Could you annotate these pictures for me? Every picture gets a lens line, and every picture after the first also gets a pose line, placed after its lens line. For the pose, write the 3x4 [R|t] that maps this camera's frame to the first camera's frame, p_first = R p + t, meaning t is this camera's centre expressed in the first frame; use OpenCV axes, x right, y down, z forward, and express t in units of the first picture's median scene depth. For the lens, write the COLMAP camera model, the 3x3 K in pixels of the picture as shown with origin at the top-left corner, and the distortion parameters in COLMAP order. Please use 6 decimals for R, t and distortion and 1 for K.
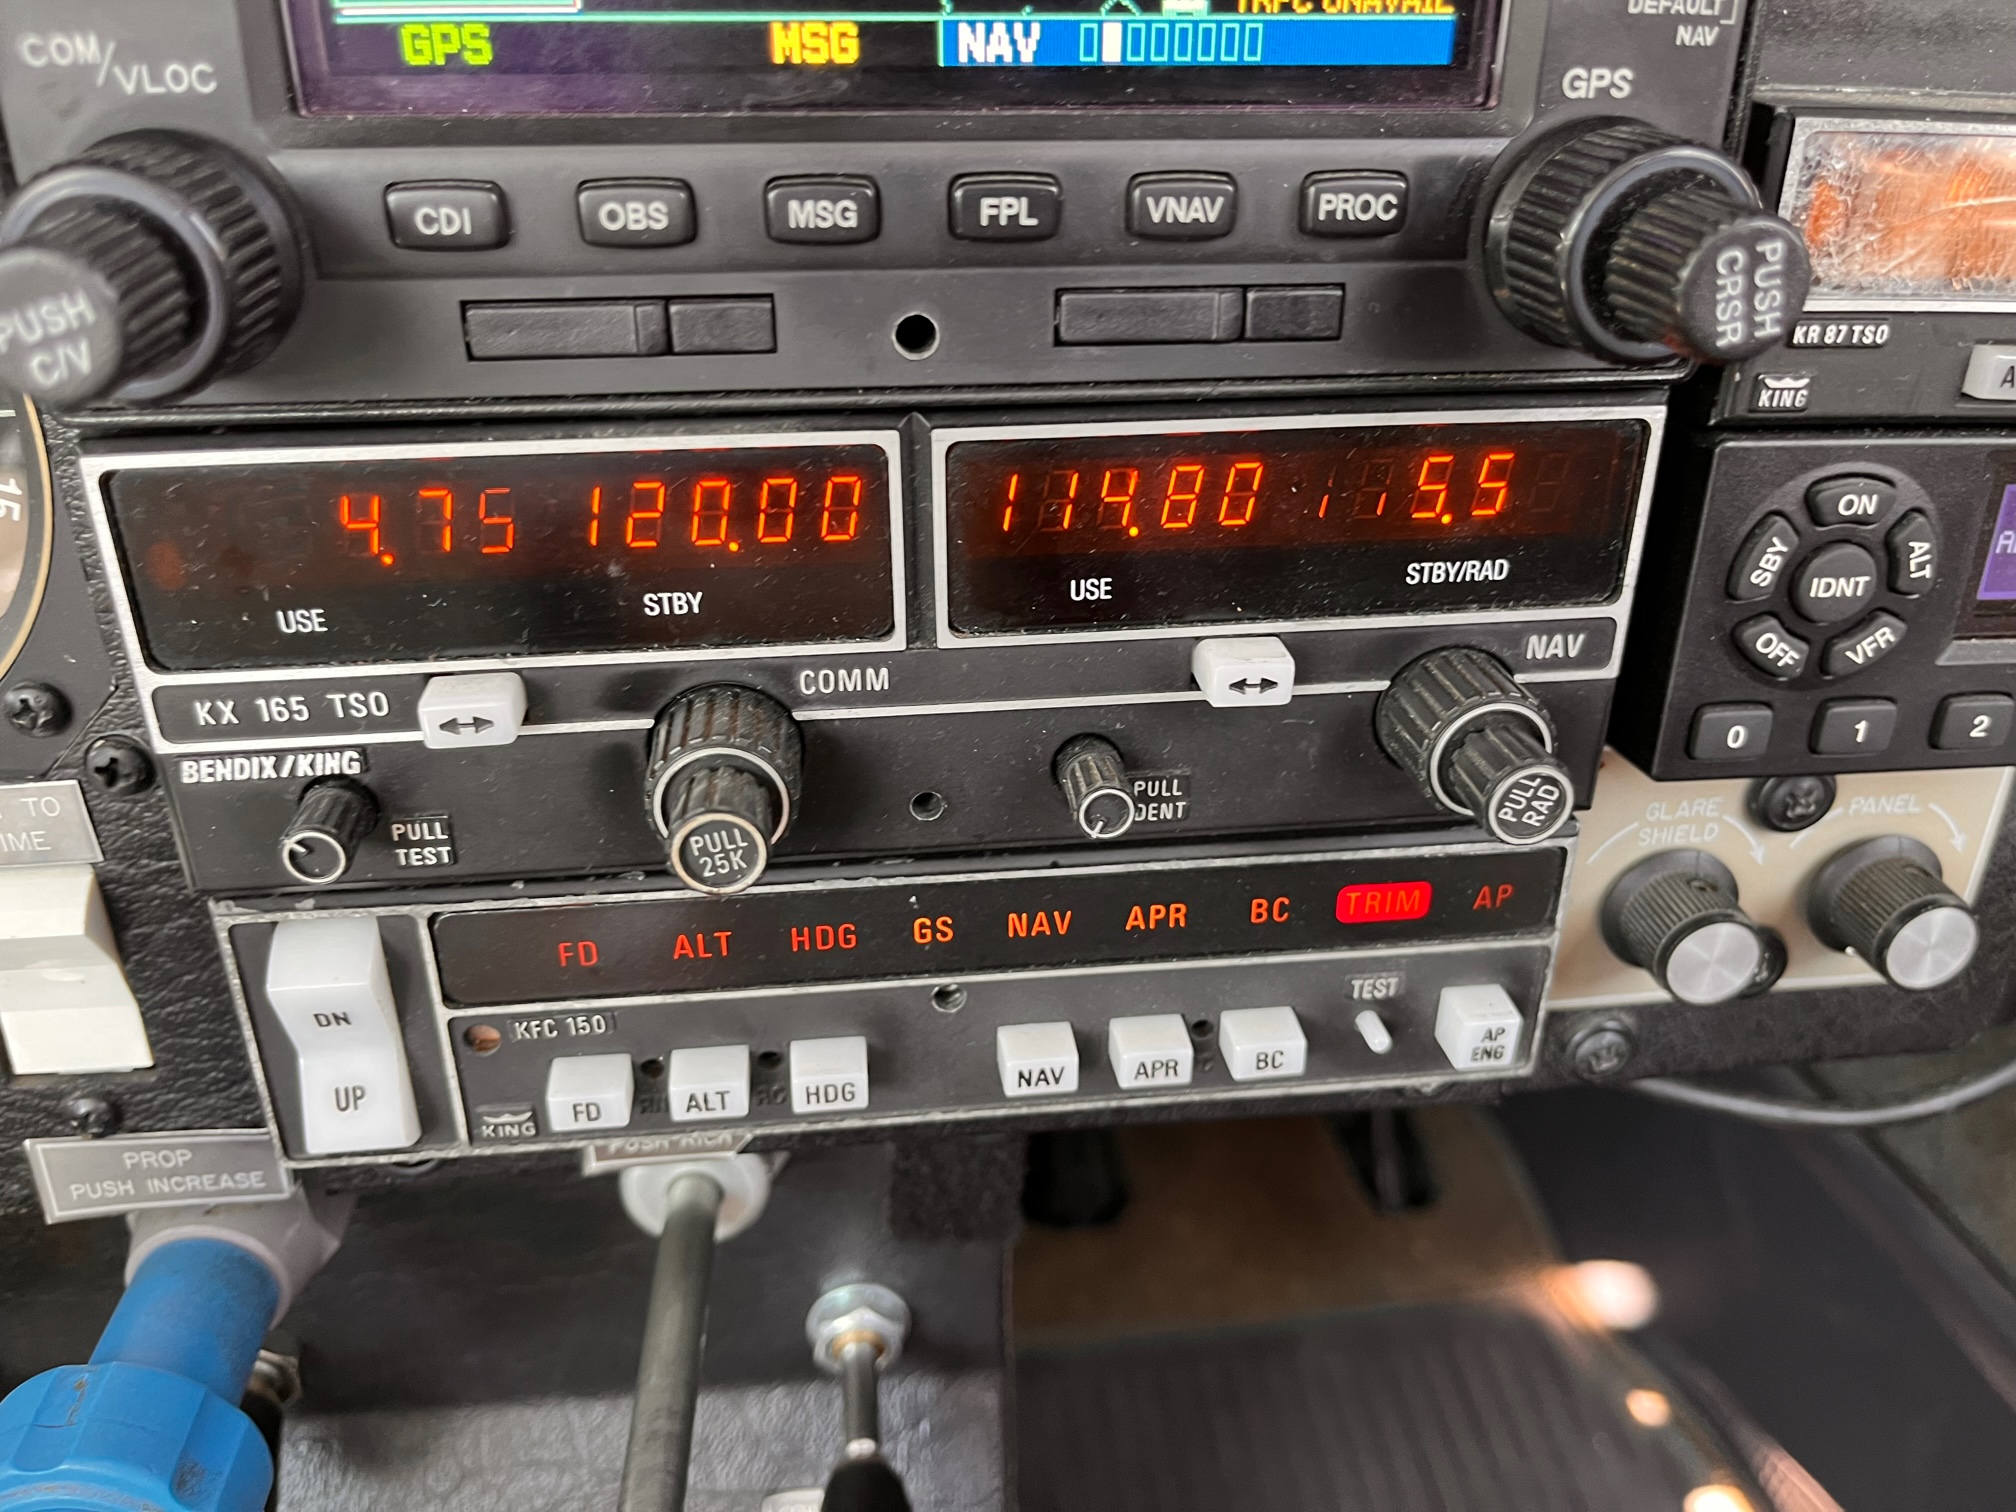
lens RADIAL K [[1511.0, 0, 1008.0], [0, 1511.0, 756.0], [0, 0, 1]] dist [0.033317, -0.107599]
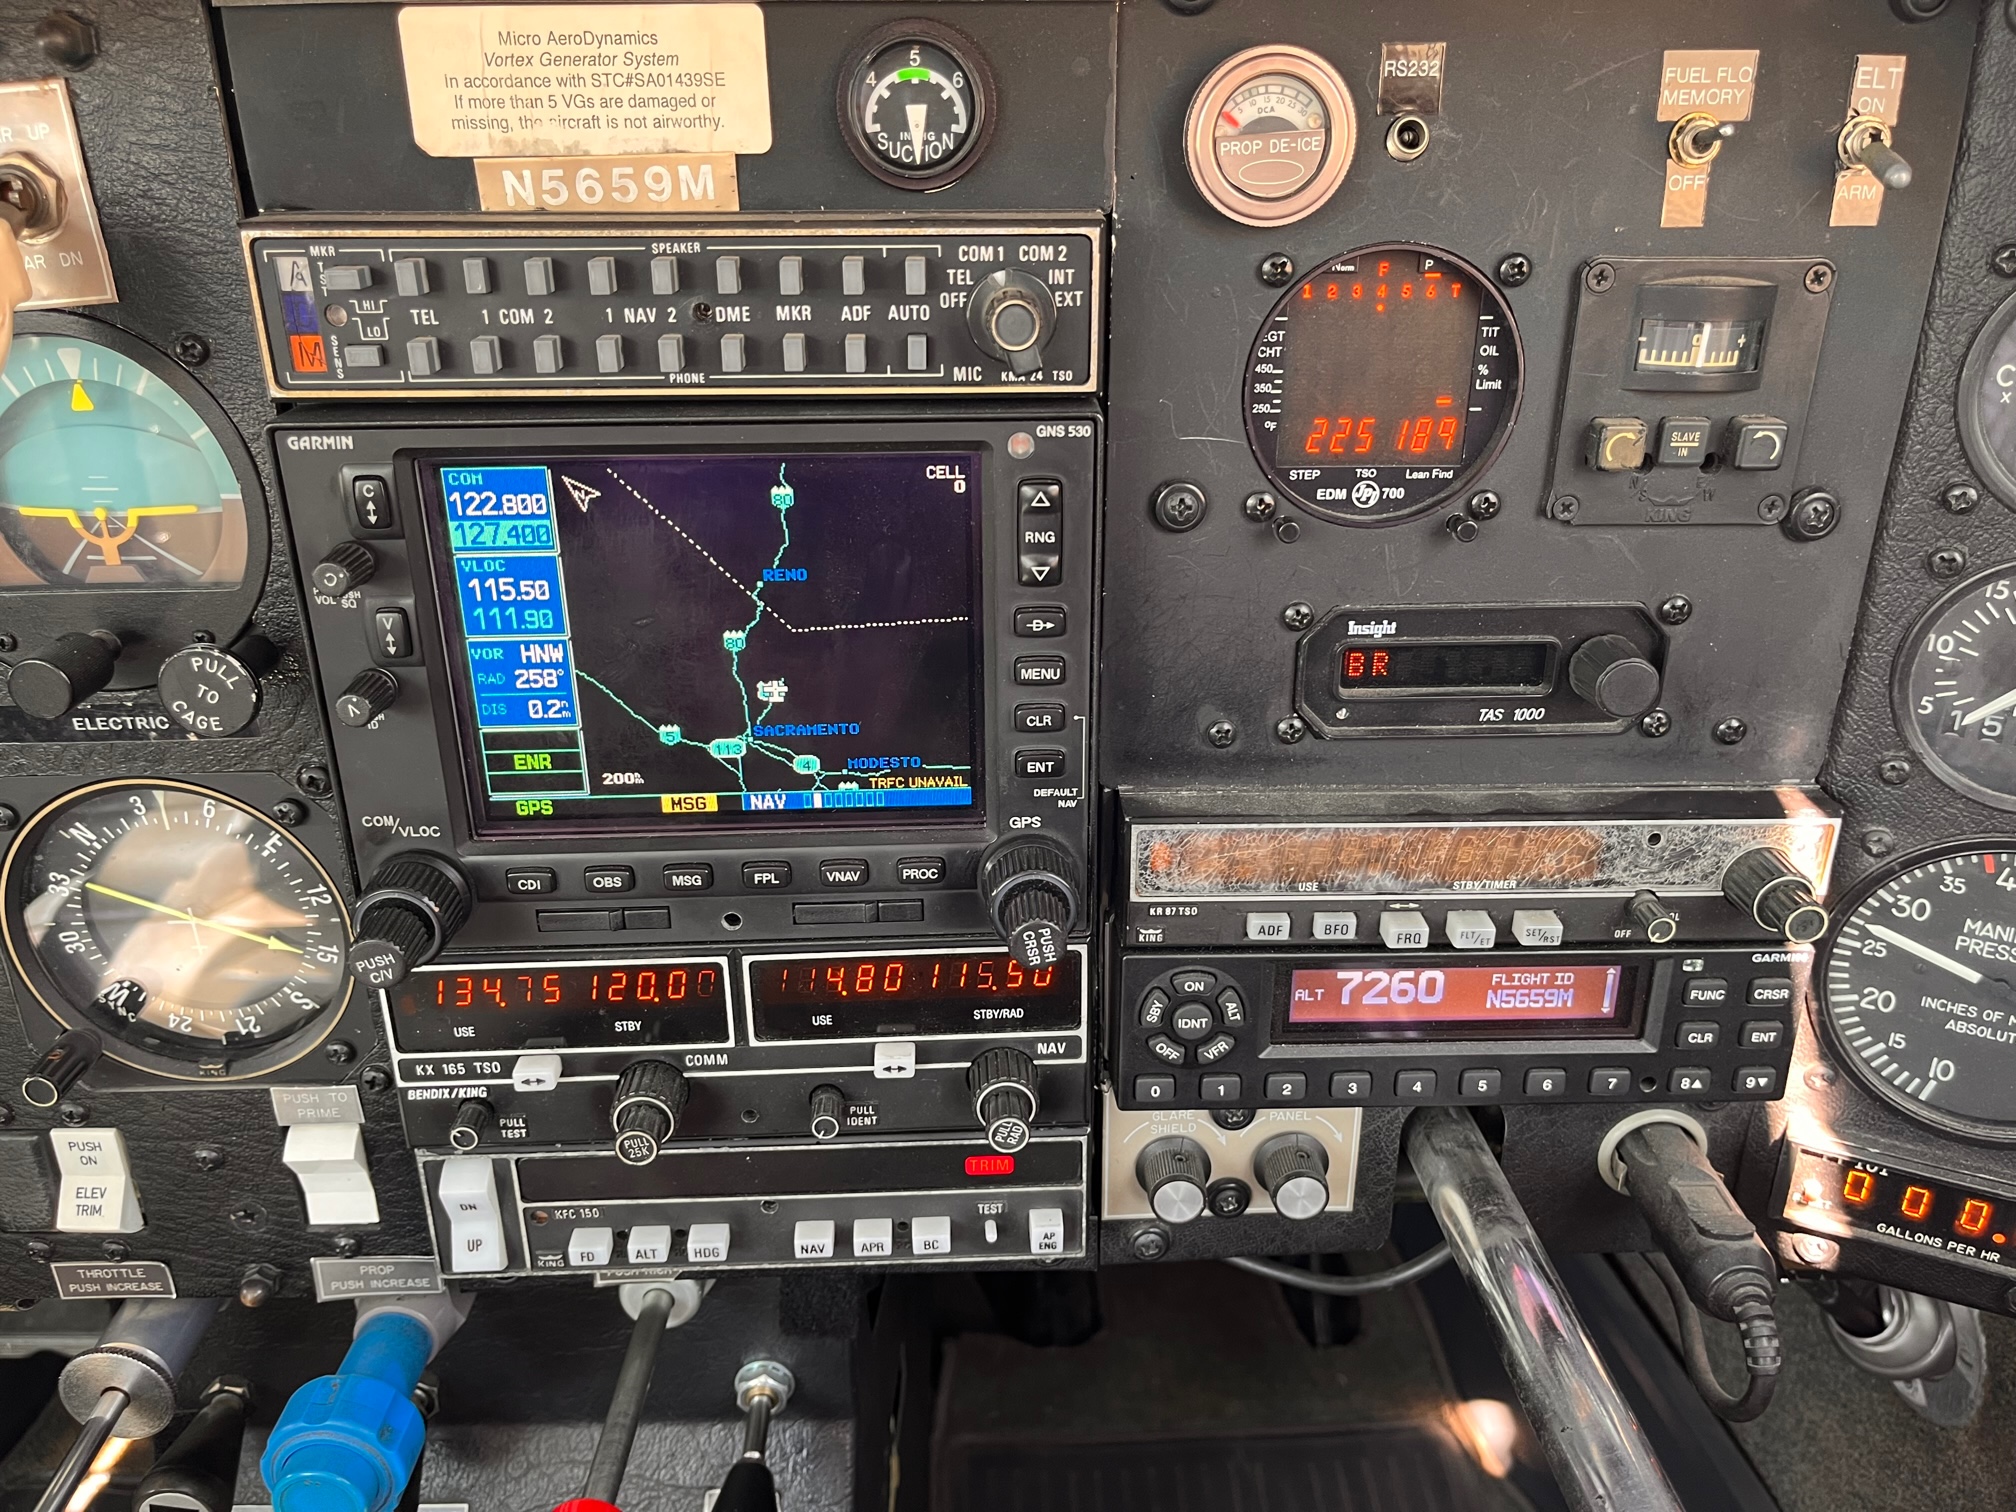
lens RADIAL K [[1492.7, 0, 1032.2], [0, 1492.7, 746.1], [0, 0, 1]] dist [0.034589, -0.095305]
pose [[0.997053, 0.020185, -0.074010, 0.457048], [-0.026169, 0.996386, -0.080806, -0.304700], [0.072112, 0.082504, 0.993978, -1.021921]]
